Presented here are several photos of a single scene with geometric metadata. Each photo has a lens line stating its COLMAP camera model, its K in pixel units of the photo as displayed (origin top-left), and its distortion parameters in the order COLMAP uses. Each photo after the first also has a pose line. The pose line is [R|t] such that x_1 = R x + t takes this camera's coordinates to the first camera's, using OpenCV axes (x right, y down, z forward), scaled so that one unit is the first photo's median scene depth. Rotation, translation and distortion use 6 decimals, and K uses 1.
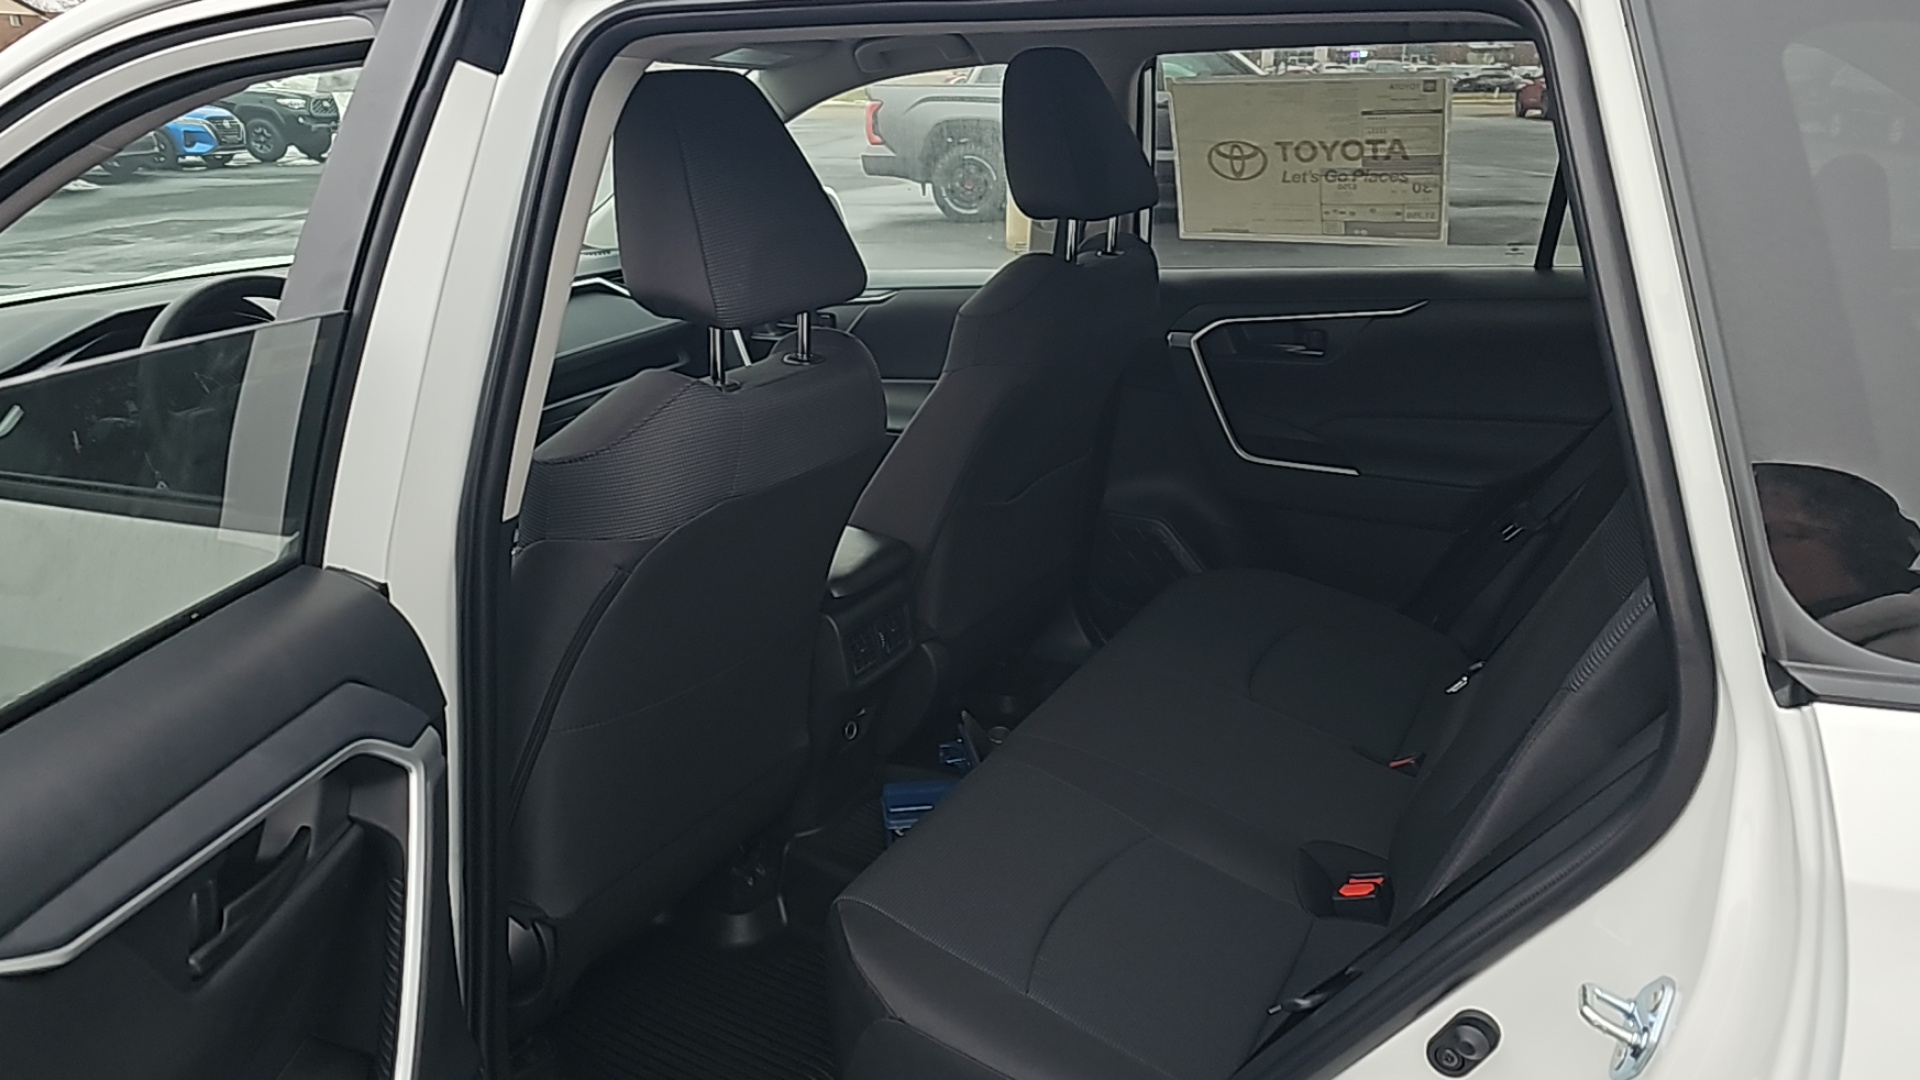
lens RADIAL K [[1365.8, 0, 937.5], [0, 1365.8, 536.5], [0, 0, 1]] dist [0.071834, -0.059937]
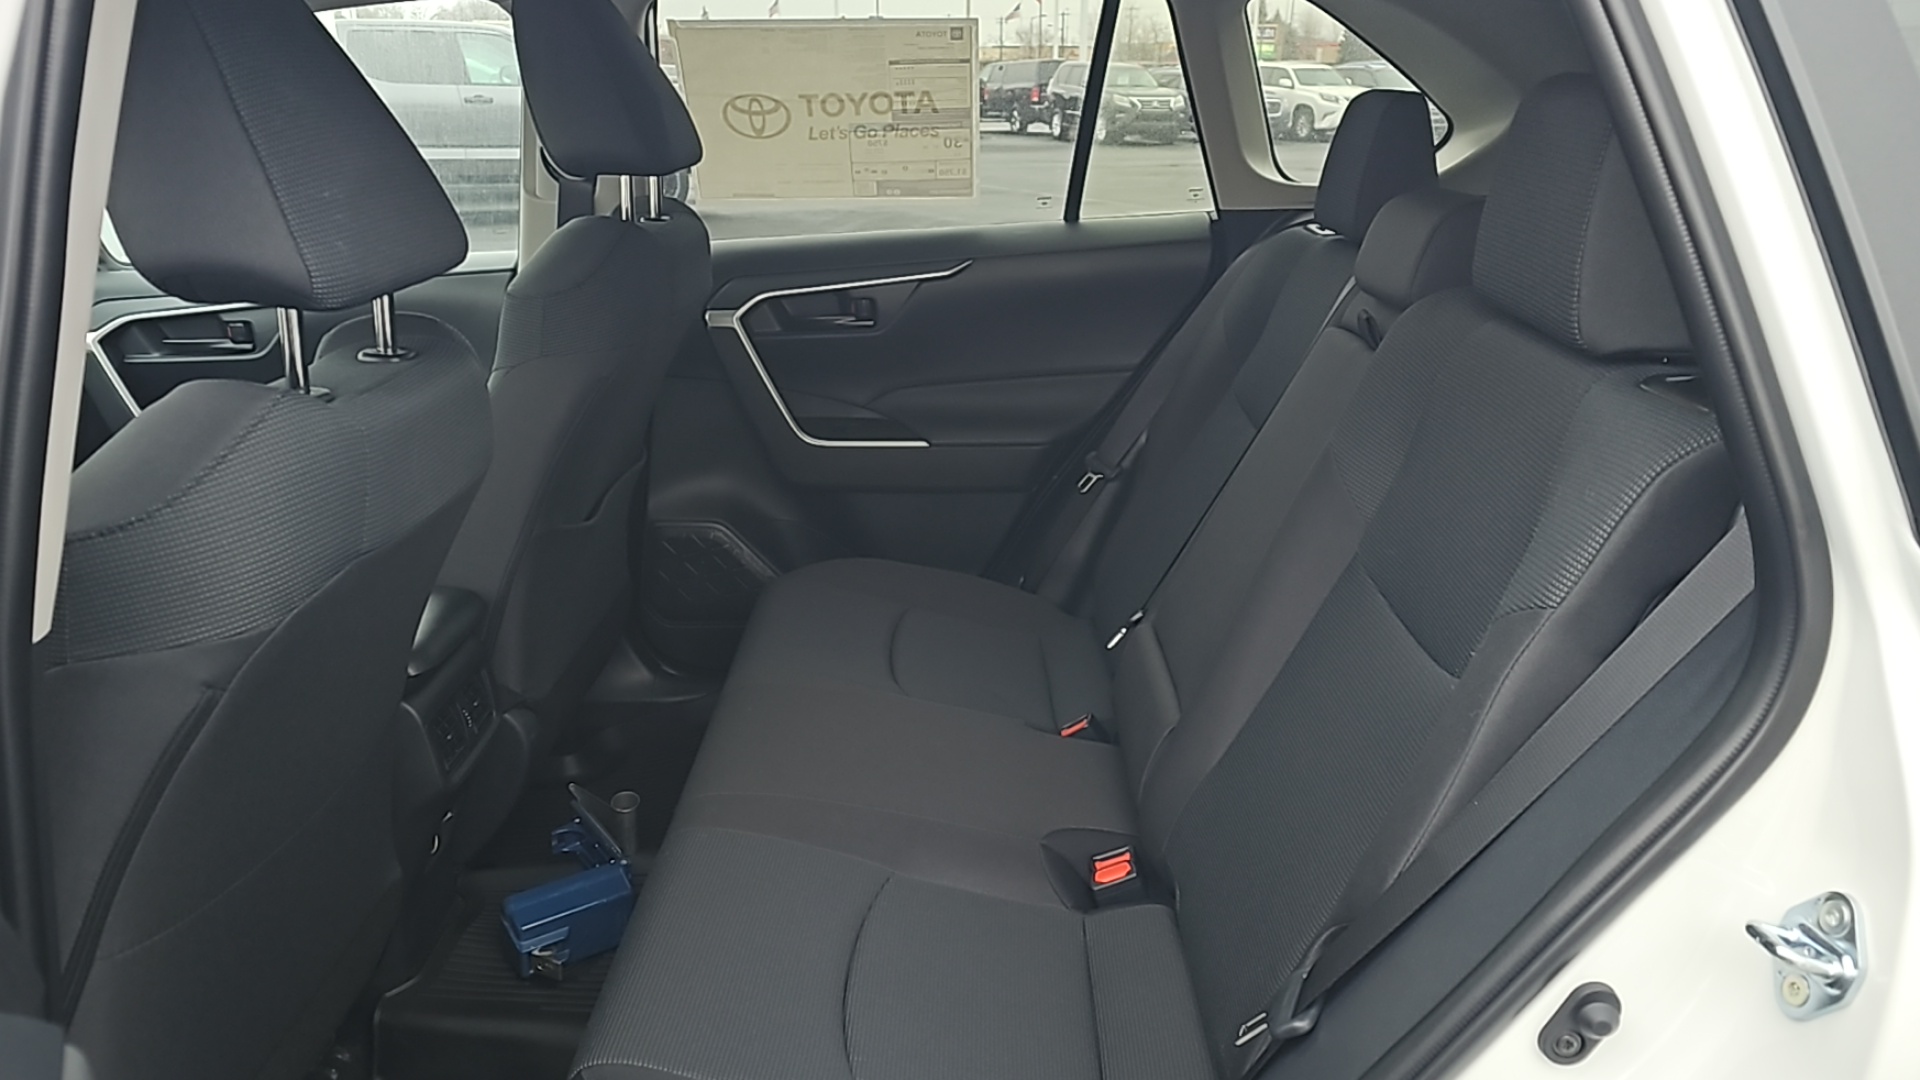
lens RADIAL K [[1365.8, 0, 948.3], [0, 1365.8, 543.9], [0, 0, 1]] dist [0.071834, -0.059937]
pose [[0.881287, -0.146543, 0.449286, -0.122221], [0.145854, 0.988638, 0.036364, -0.009880], [-0.449510, 0.033483, 0.892647, 0.148826]]
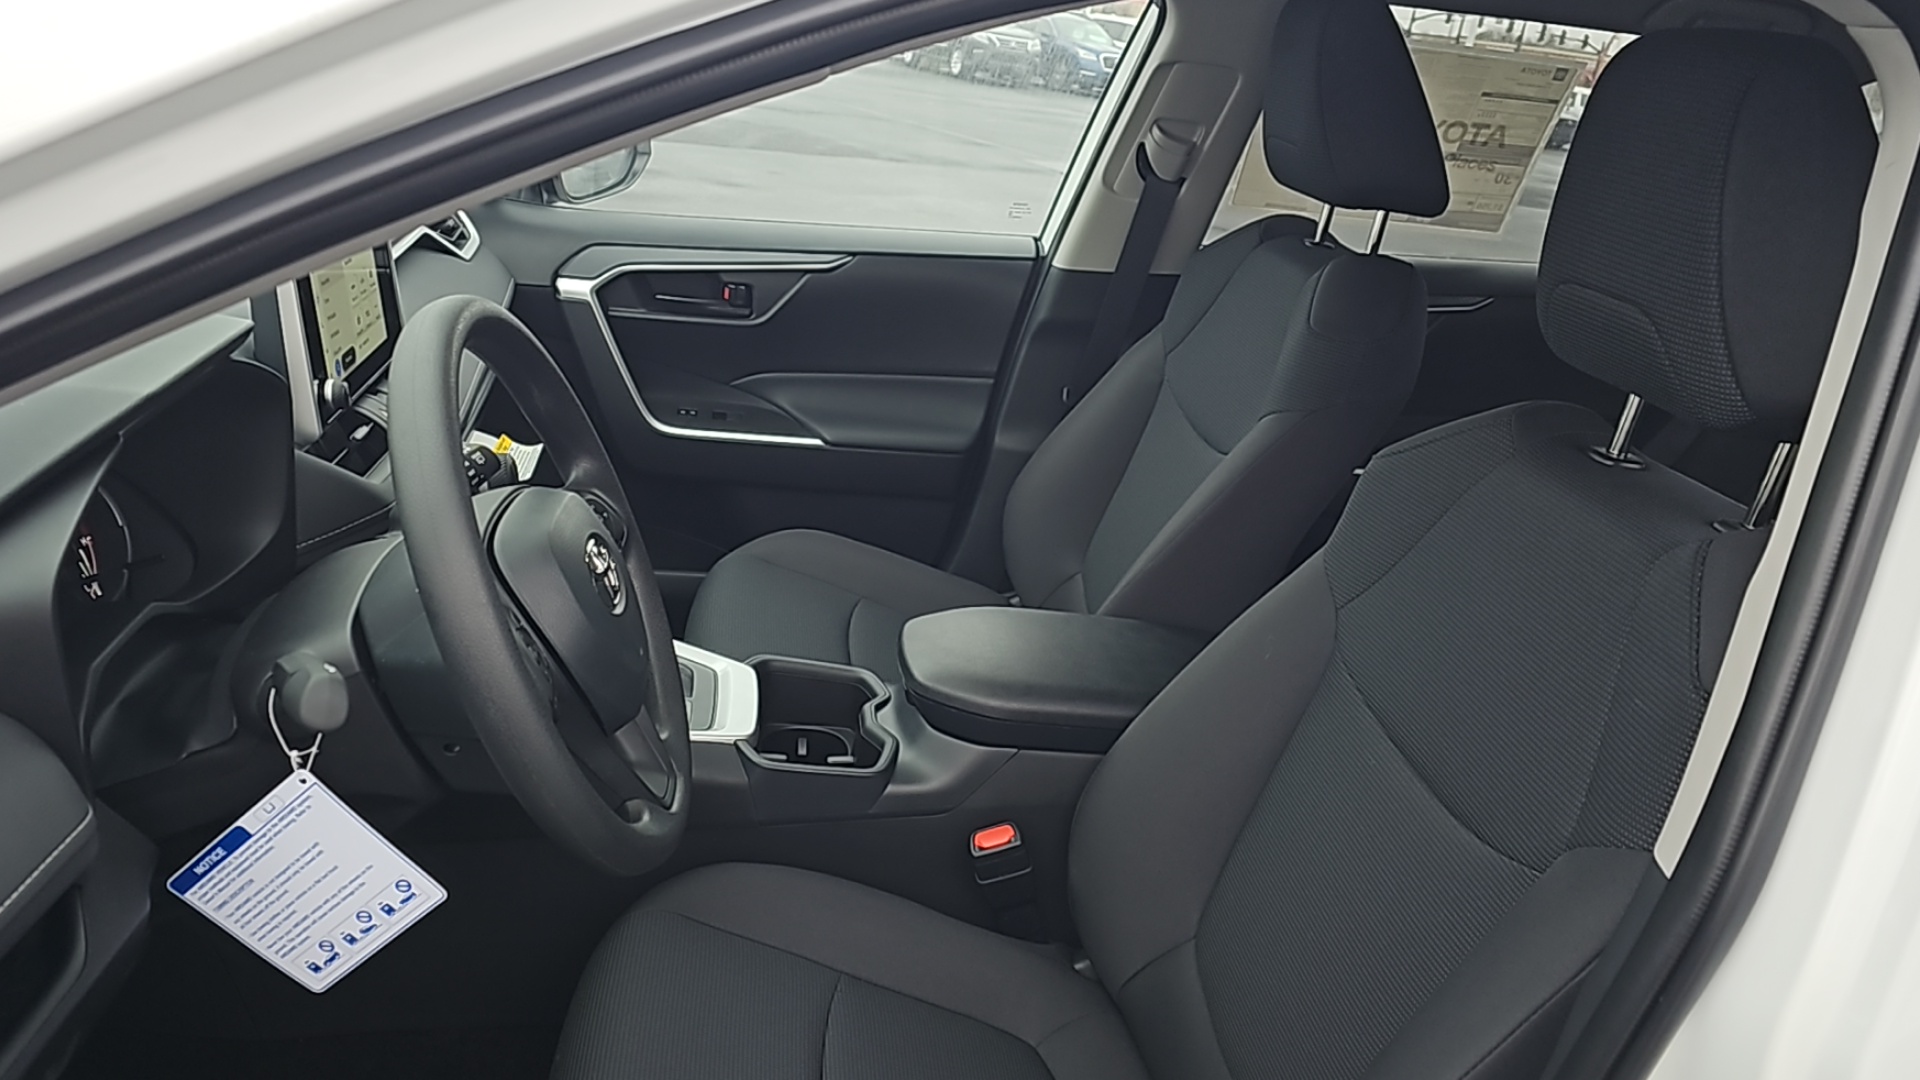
lens RADIAL K [[1365.8, 0, 961.3], [0, 1365.8, 550.9], [0, 0, 1]] dist [0.071834, -0.059937]
pose [[0.798700, -0.110910, 0.591419, -0.527697], [0.054712, 0.992181, 0.112179, -0.122079], [-0.599237, -0.057240, 0.798523, 0.436383]]
